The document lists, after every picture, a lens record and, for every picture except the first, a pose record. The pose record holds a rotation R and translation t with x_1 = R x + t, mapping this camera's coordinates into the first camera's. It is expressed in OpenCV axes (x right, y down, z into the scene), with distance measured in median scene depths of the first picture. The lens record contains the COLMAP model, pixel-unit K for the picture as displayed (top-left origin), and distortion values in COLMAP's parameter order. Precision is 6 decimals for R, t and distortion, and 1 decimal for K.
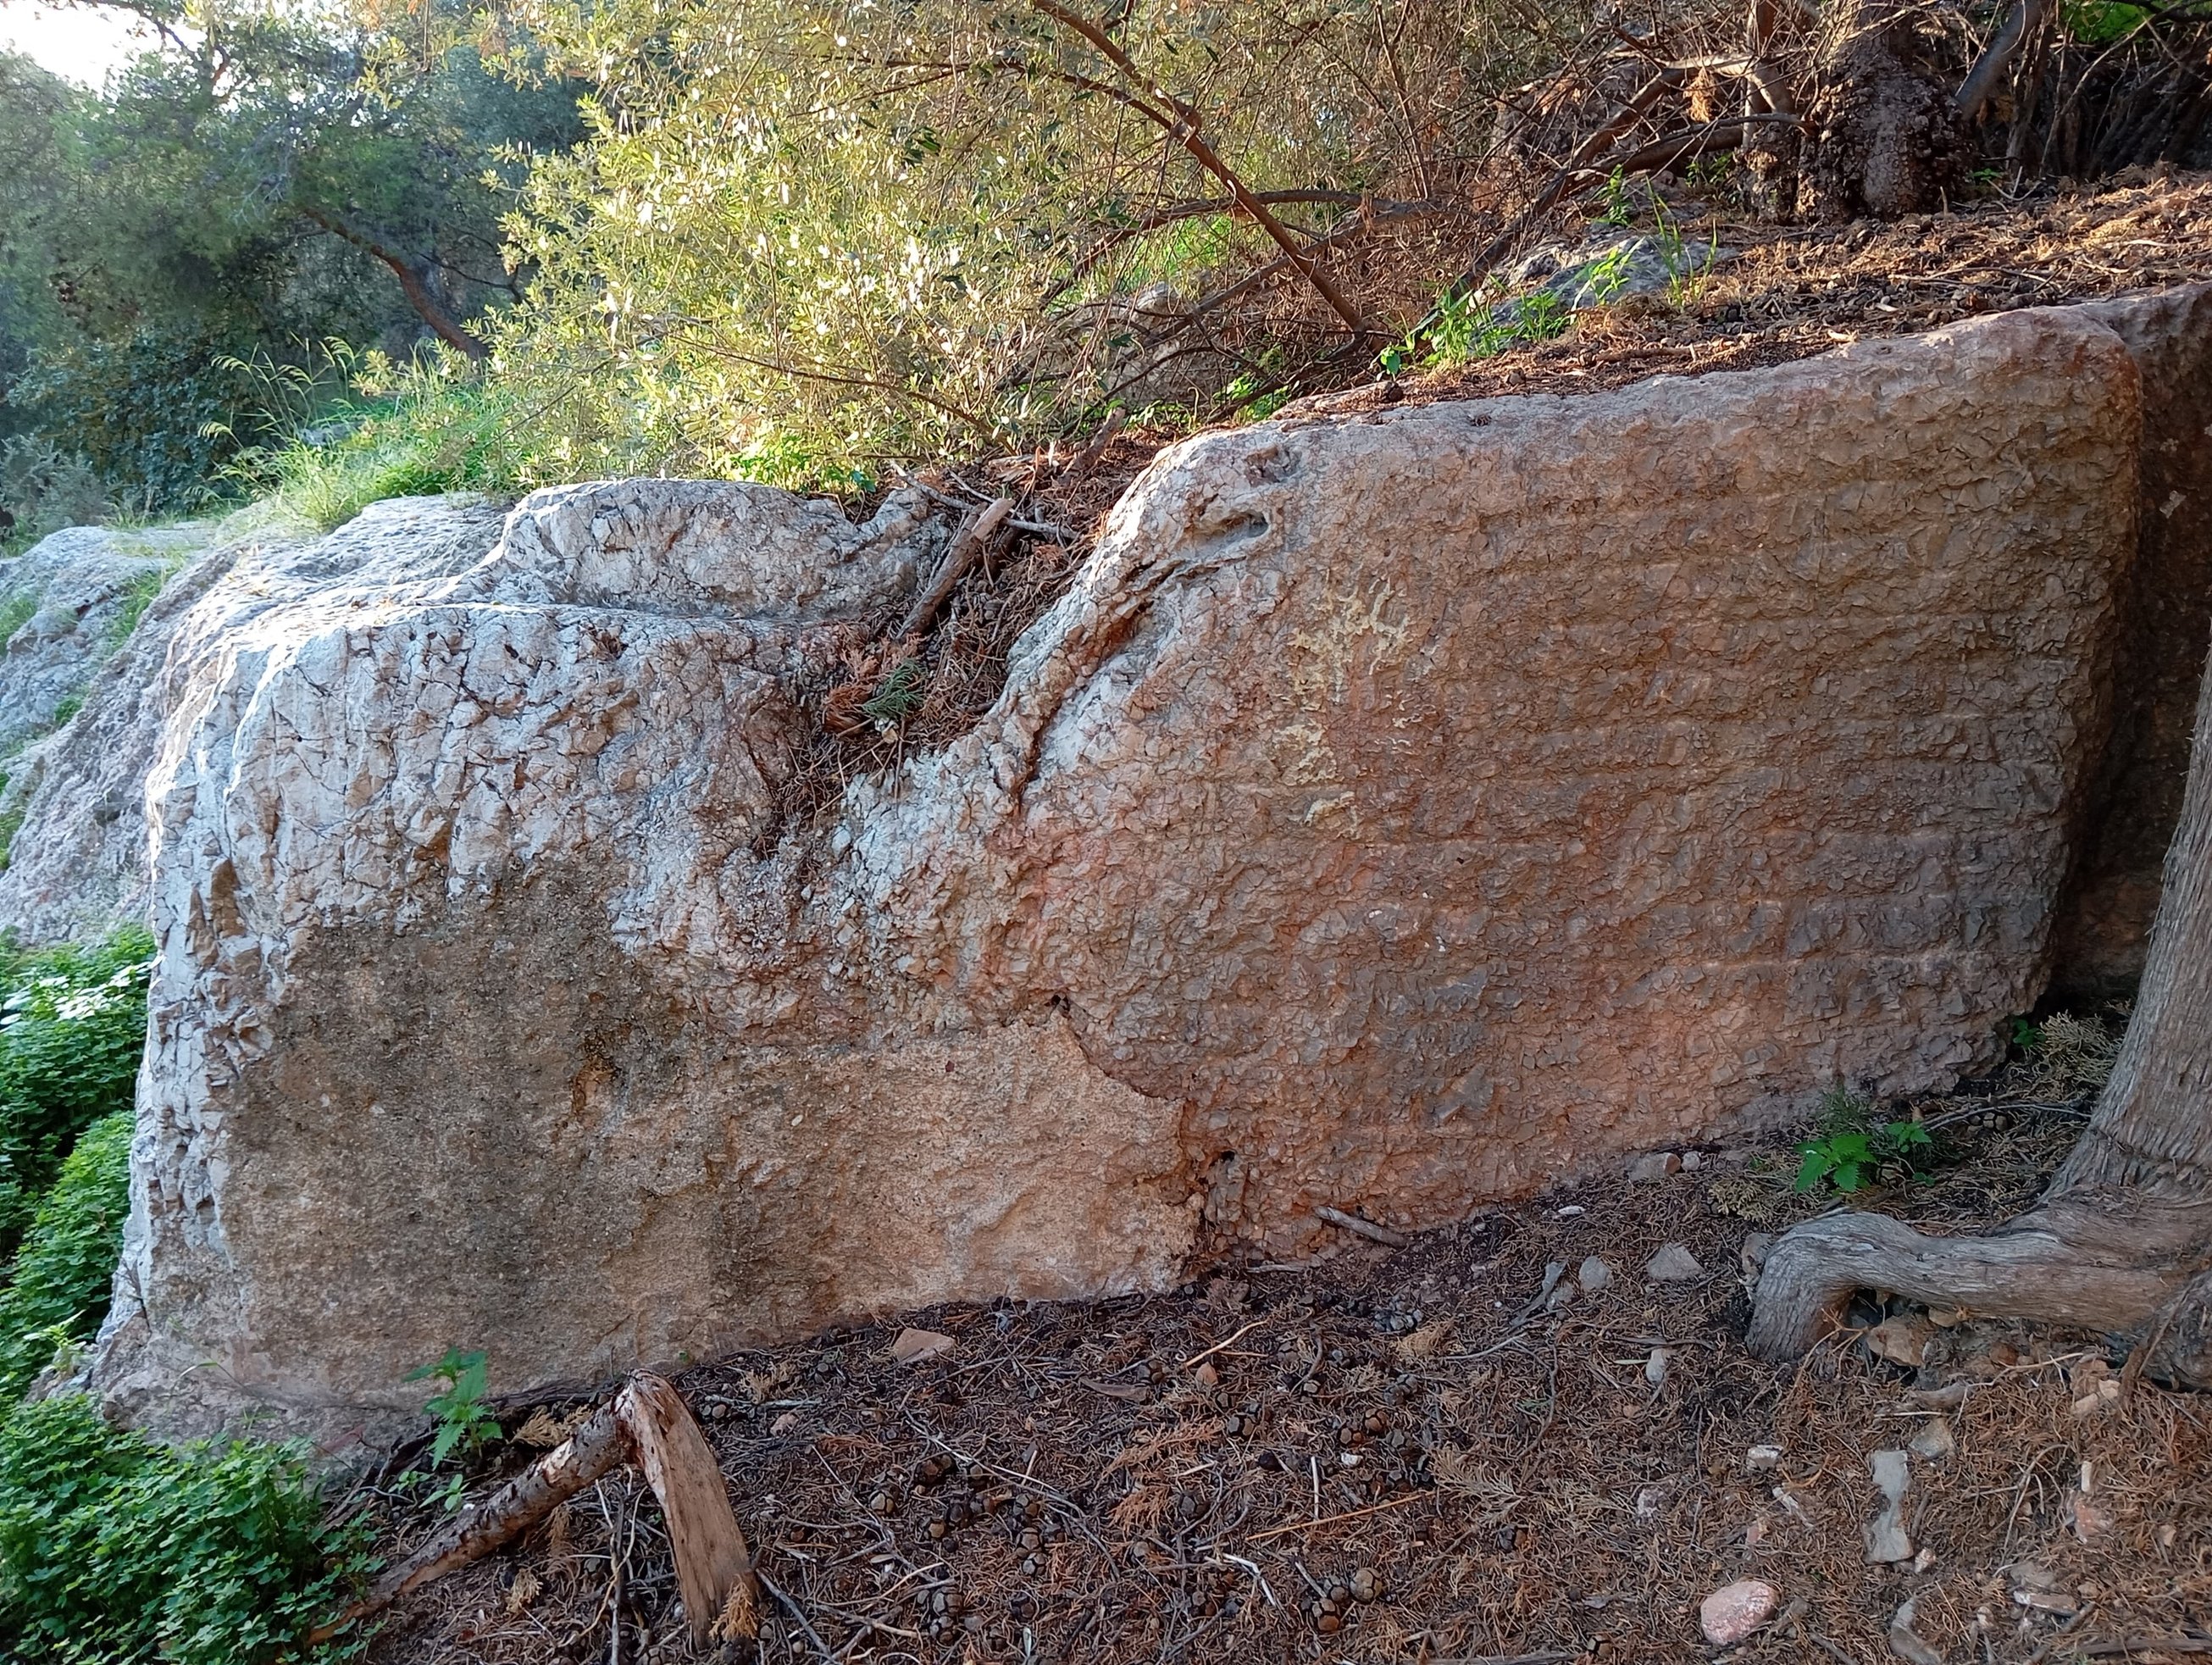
lens RADIAL K [[1813.5, 0, 1106.0], [0, 1813.5, 832.5], [0, 0, 1]] dist [0.077332, -0.174263]
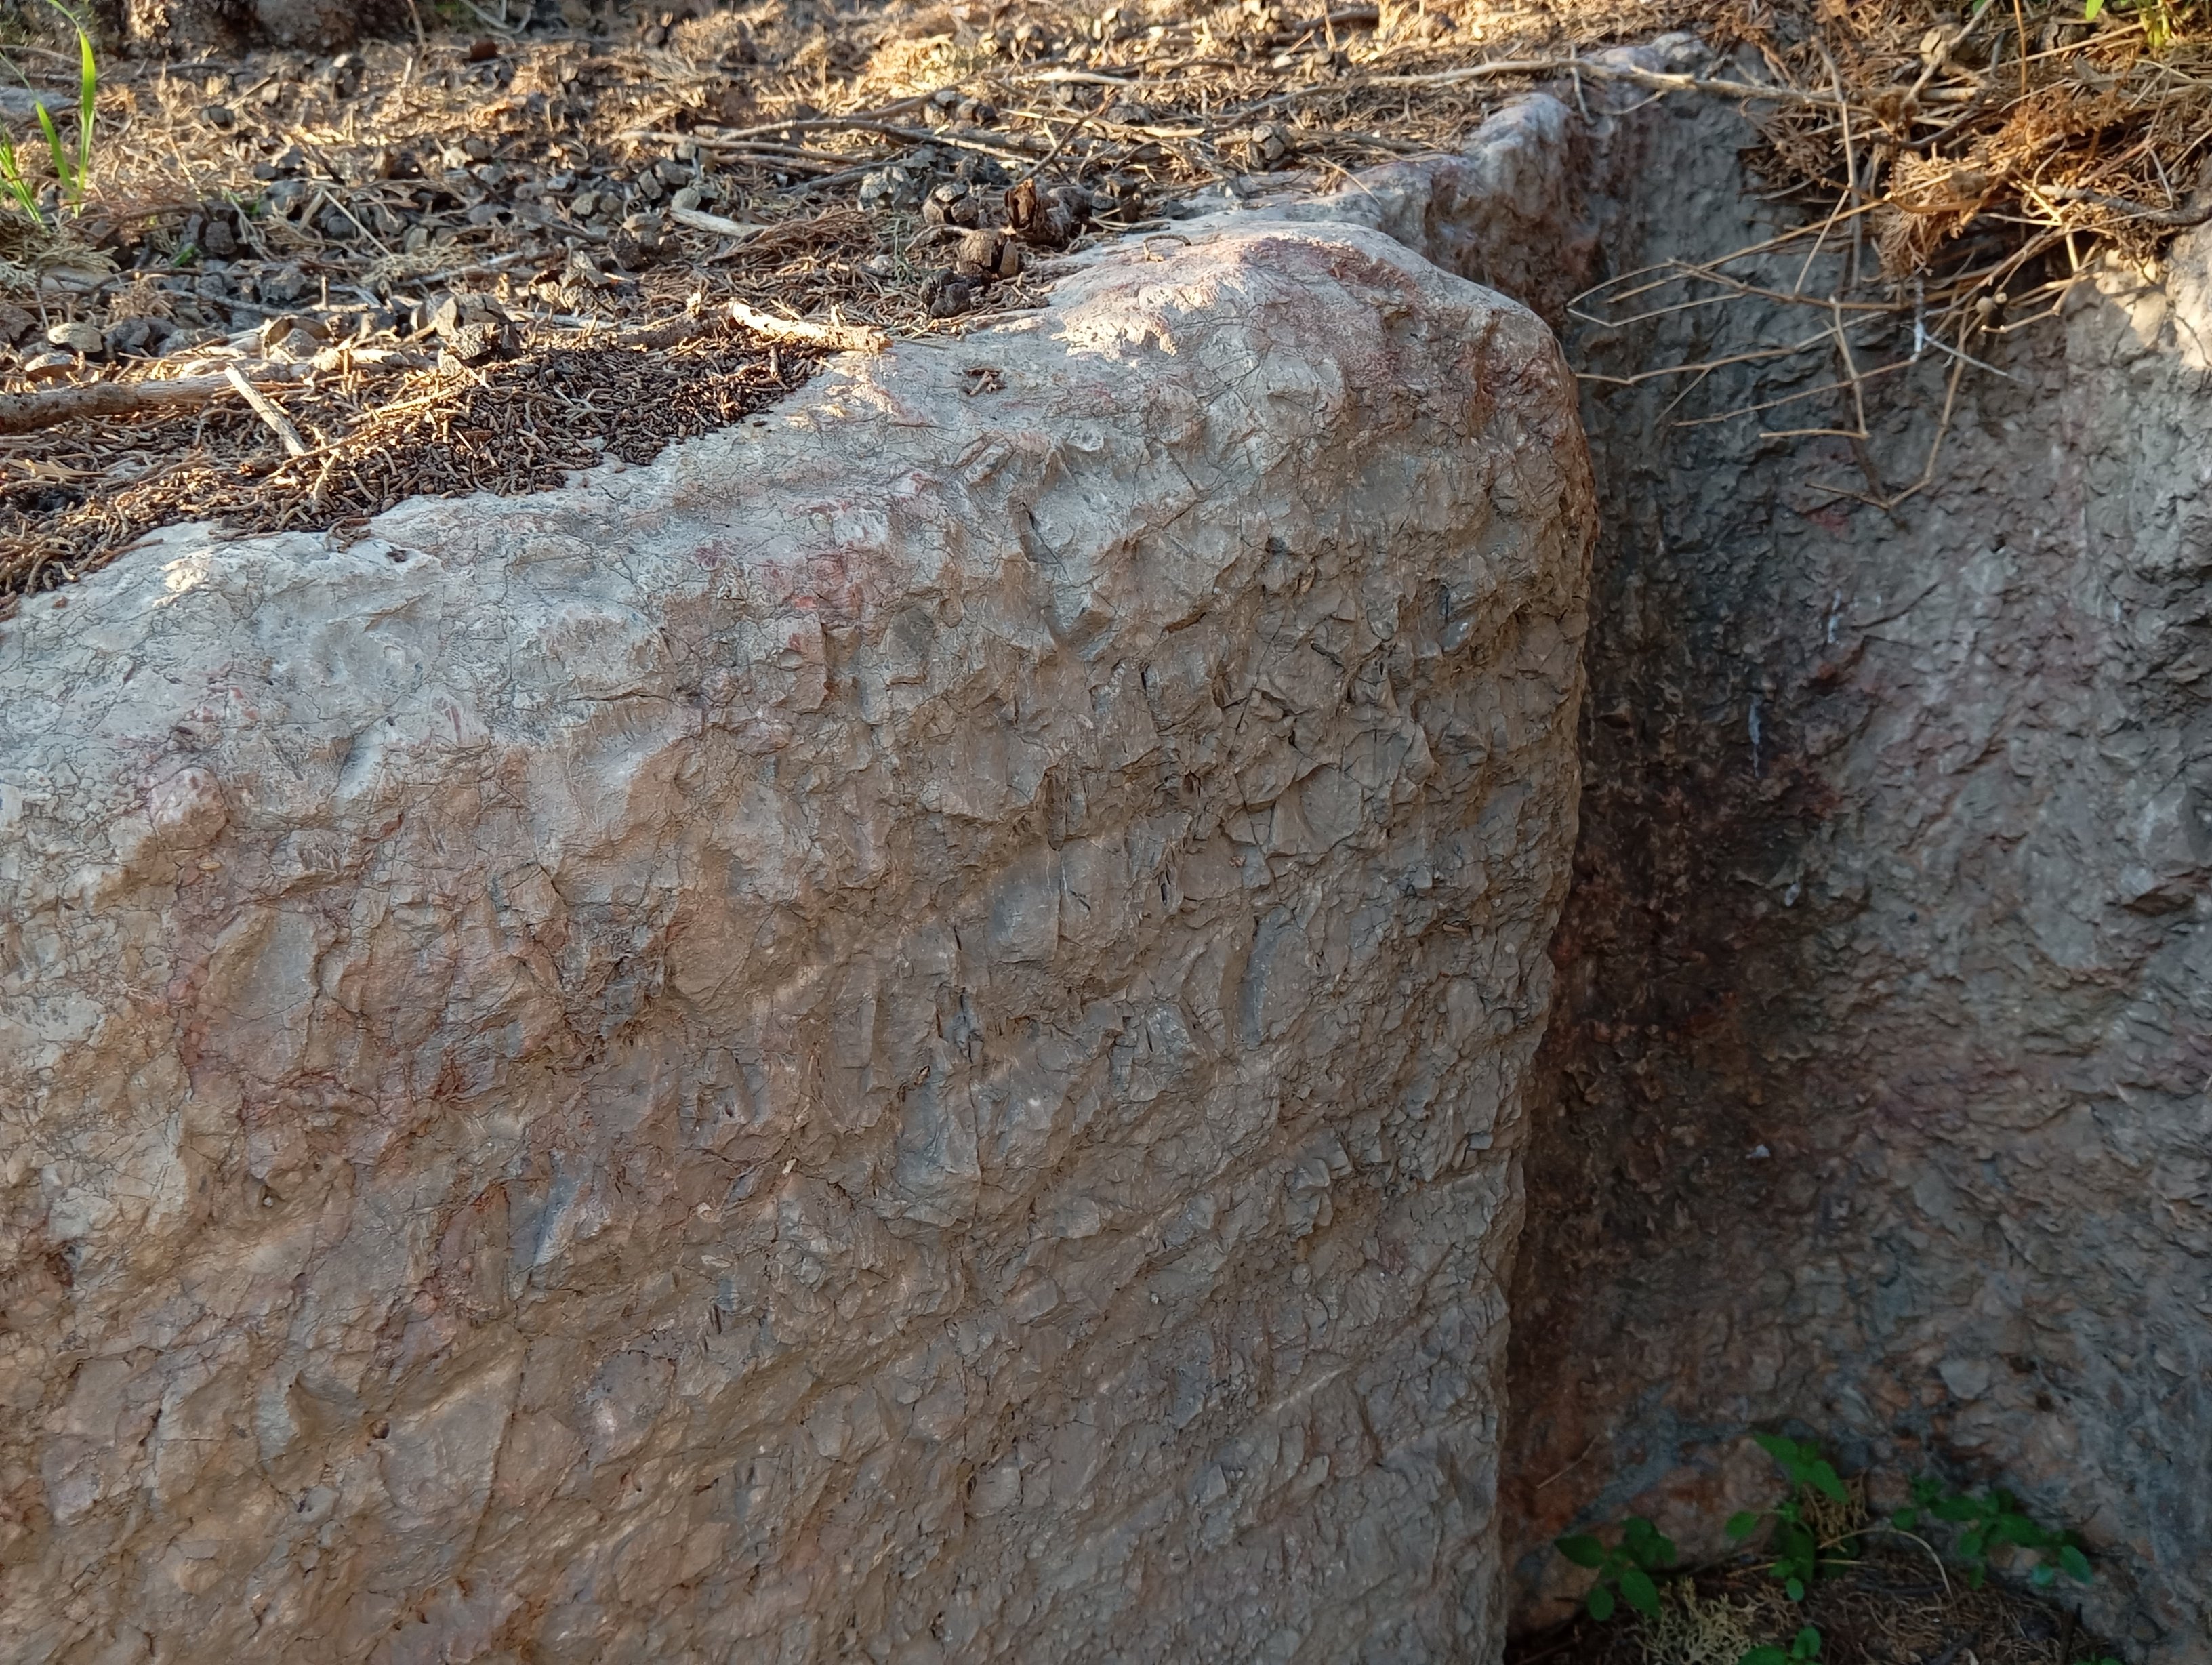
lens RADIAL K [[1813.3, 0, 1106.0], [0, 1813.3, 832.5], [0, 0, 1]] dist [0.077332, -0.174263]
pose [[0.647643, -0.234649, 0.724913, 0.215555], [0.200493, 0.970353, 0.134973, -0.230411], [-0.735092, 0.057925, 0.675488, 0.800742]]
